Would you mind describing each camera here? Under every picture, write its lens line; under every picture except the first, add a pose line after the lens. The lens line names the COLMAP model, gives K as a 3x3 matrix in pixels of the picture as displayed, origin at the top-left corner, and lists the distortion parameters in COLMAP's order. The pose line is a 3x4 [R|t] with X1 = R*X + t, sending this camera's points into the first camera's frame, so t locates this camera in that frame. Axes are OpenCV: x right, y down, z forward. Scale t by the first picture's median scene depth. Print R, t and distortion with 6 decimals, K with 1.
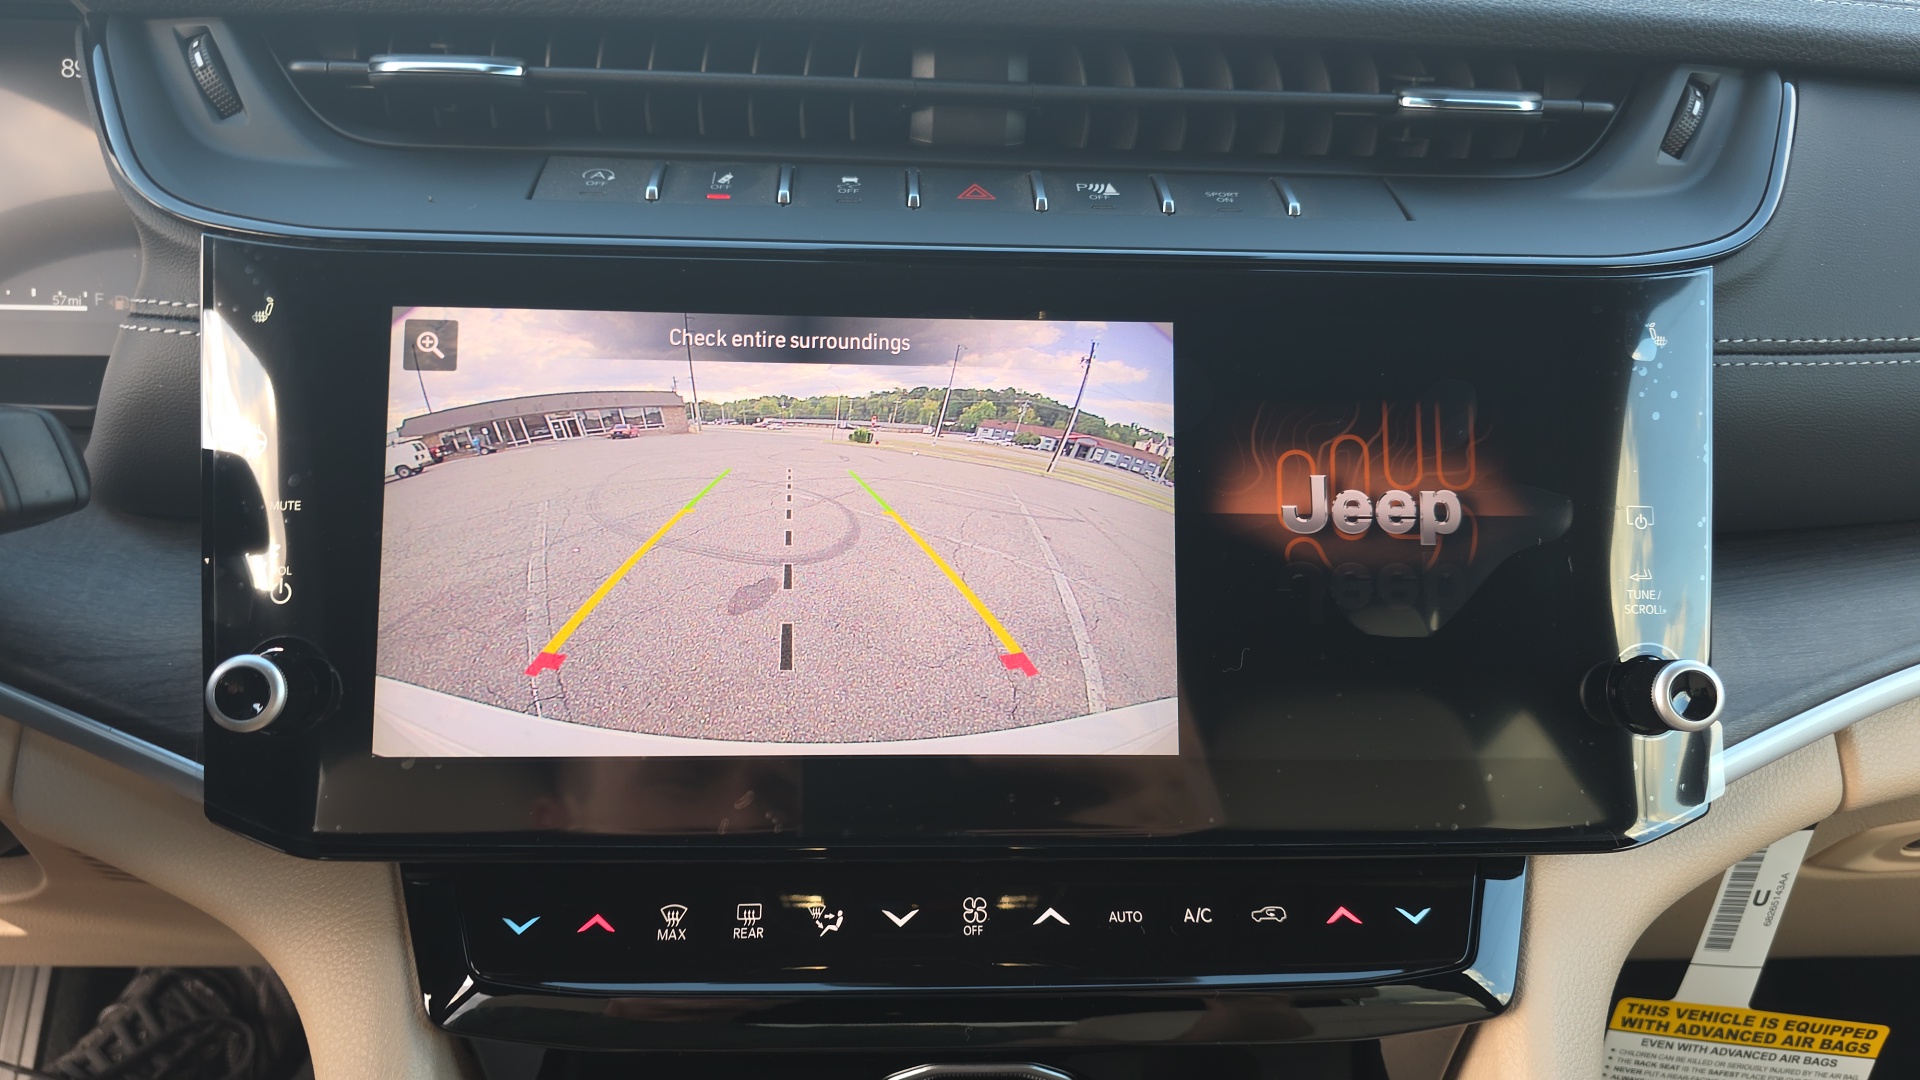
lens RADIAL K [[1413.1, 0, 912.4], [0, 1413.1, 539.2], [0, 0, 1]] dist [0.002024, -0.002517]
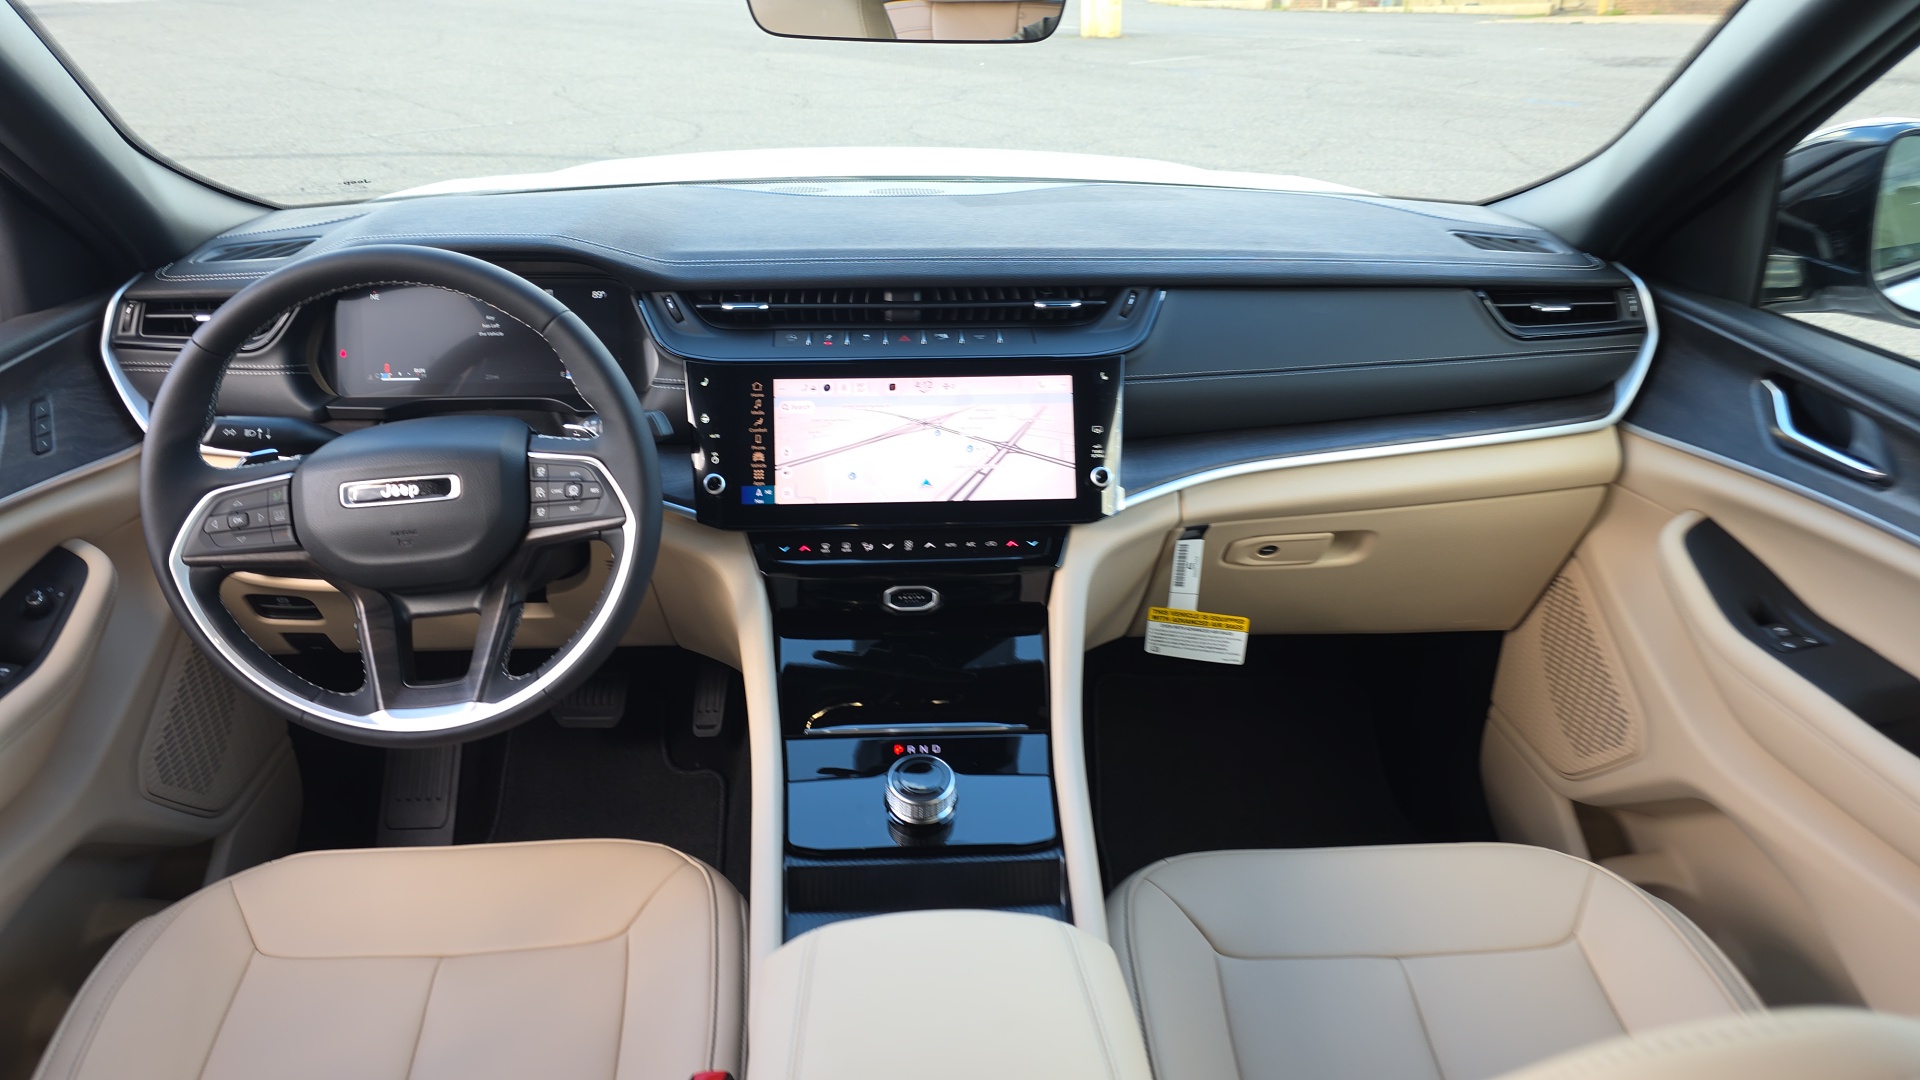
lens RADIAL K [[1234.4, 0, 929.4], [0, 1234.4, 573.9], [0, 0, 1]] dist [0.088114, -0.061647]
pose [[0.999480, -0.031979, 0.004012, 0.081137], [0.031826, 0.998928, 0.033617, 0.232974], [-0.005083, -0.033472, 0.999427, -2.118295]]
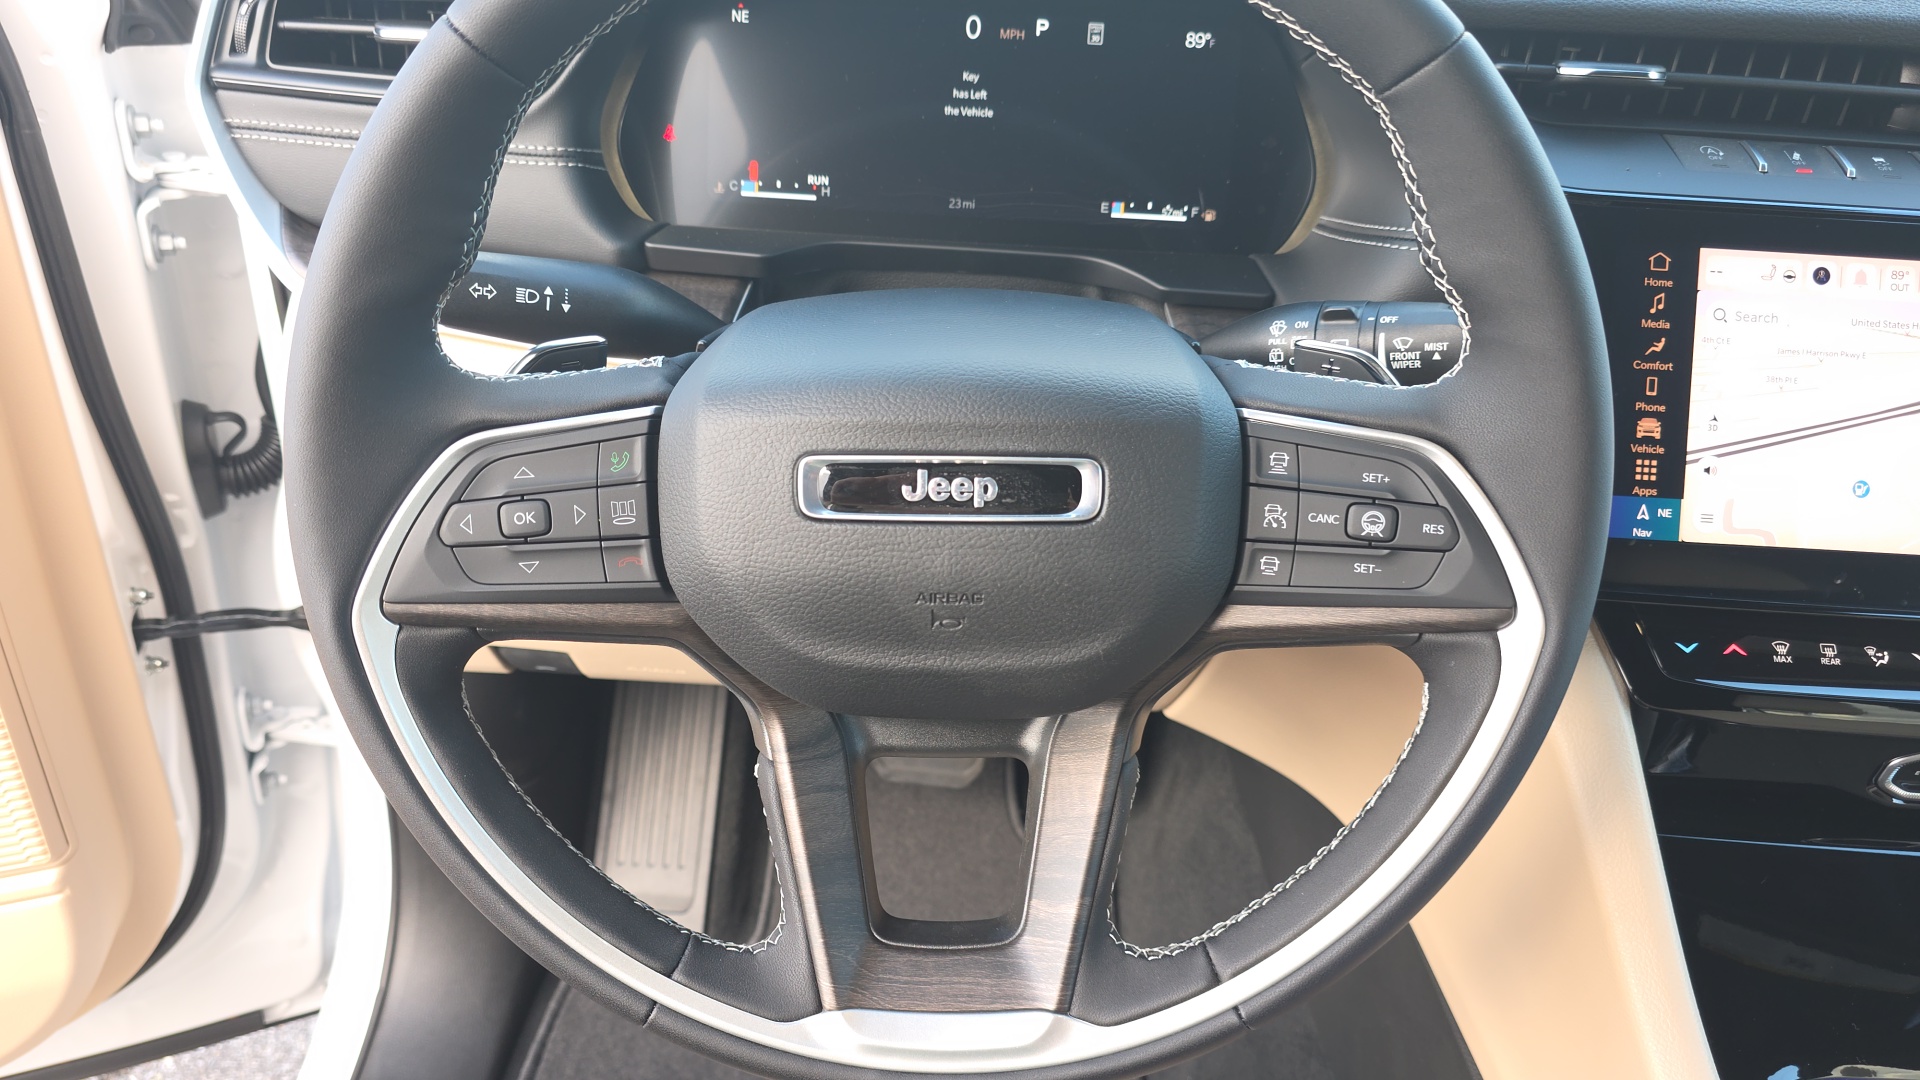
lens RADIAL K [[1311.8, 0, 962.0], [0, 1311.8, 519.0], [0, 0, 1]] dist [0.063636, -0.068696]
pose [[0.997265, 0.051326, -0.053174, -0.972992], [-0.045635, 0.993613, 0.103198, 0.014732], [0.058131, -0.100490, 0.993238, -0.482601]]
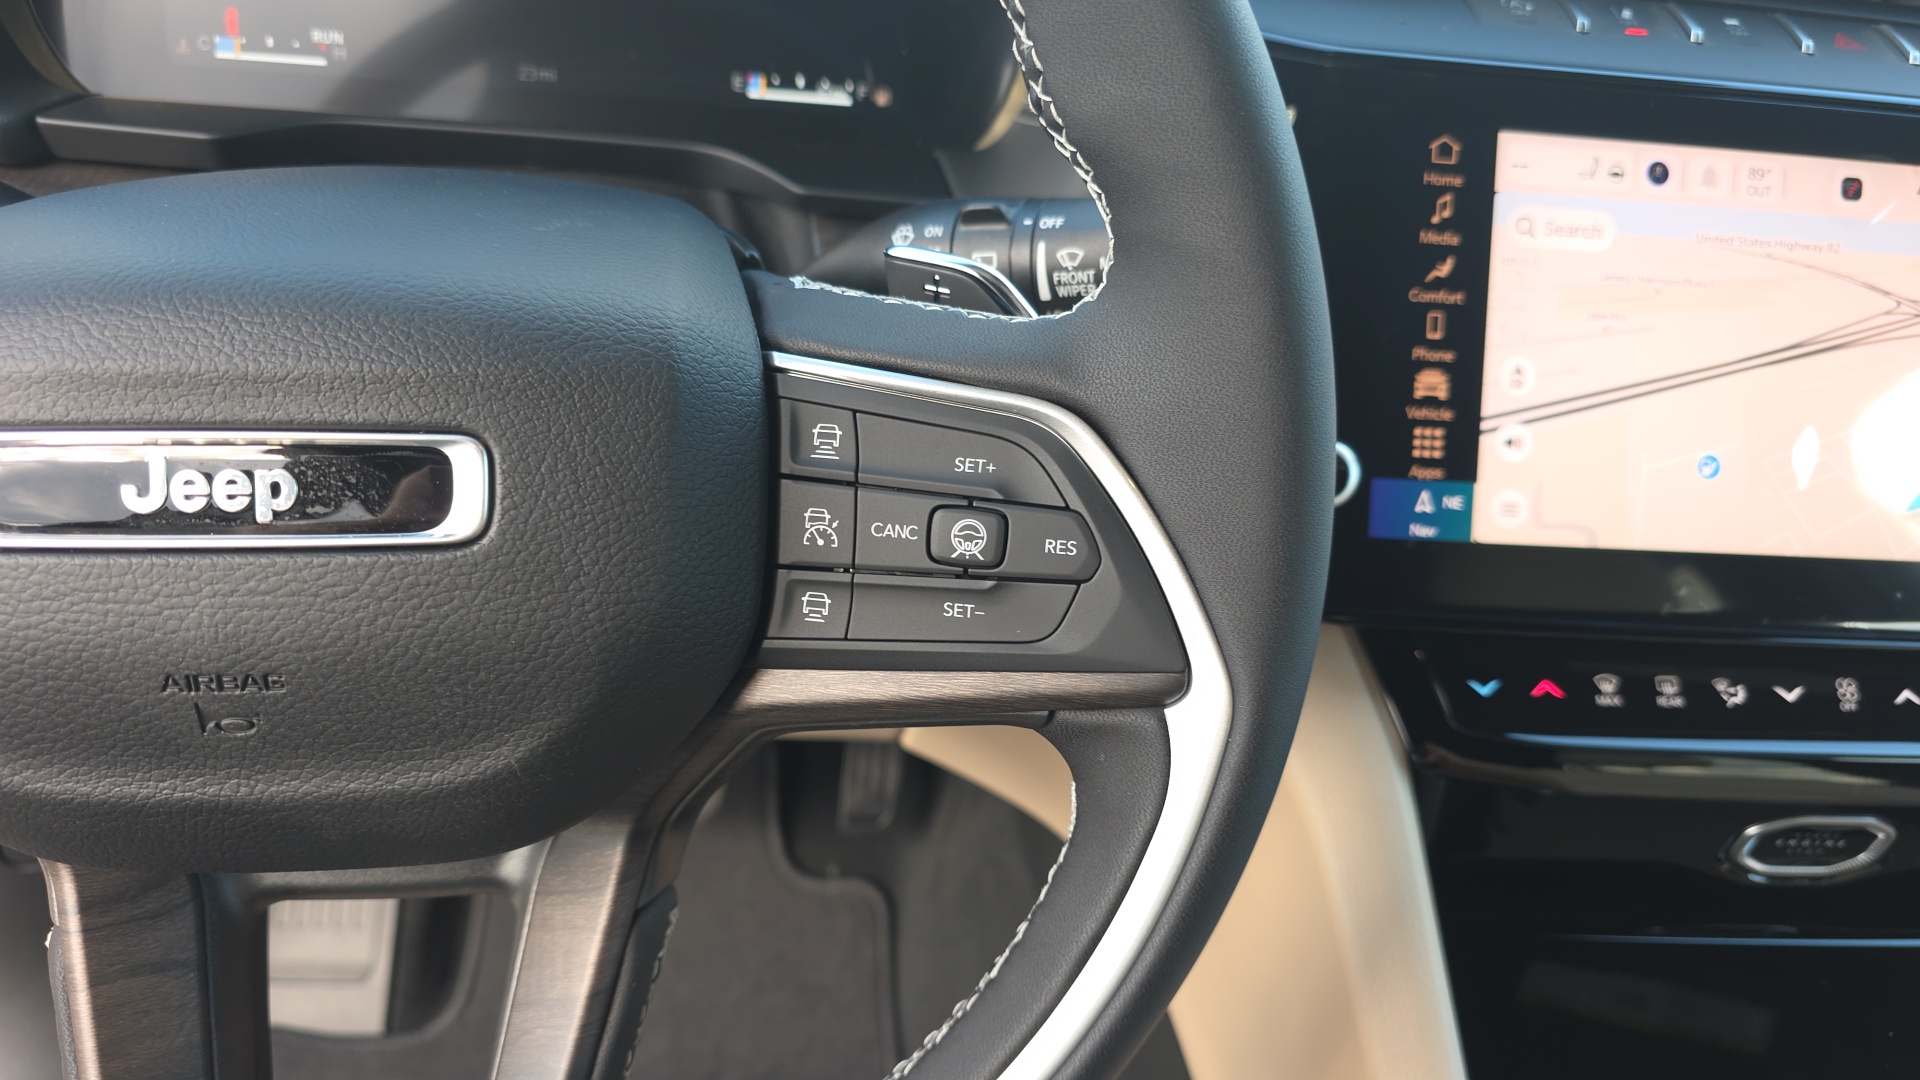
lens RADIAL K [[1369.7, 0, 960.8], [0, 1369.7, 514.9], [0, 0, 1]] dist [0.050784, -0.083269]
pose [[0.998243, 0.039524, 0.044136, -0.723473], [-0.044558, 0.991821, 0.119604, 0.020305], [-0.039048, -0.121360, 0.991840, -0.063881]]
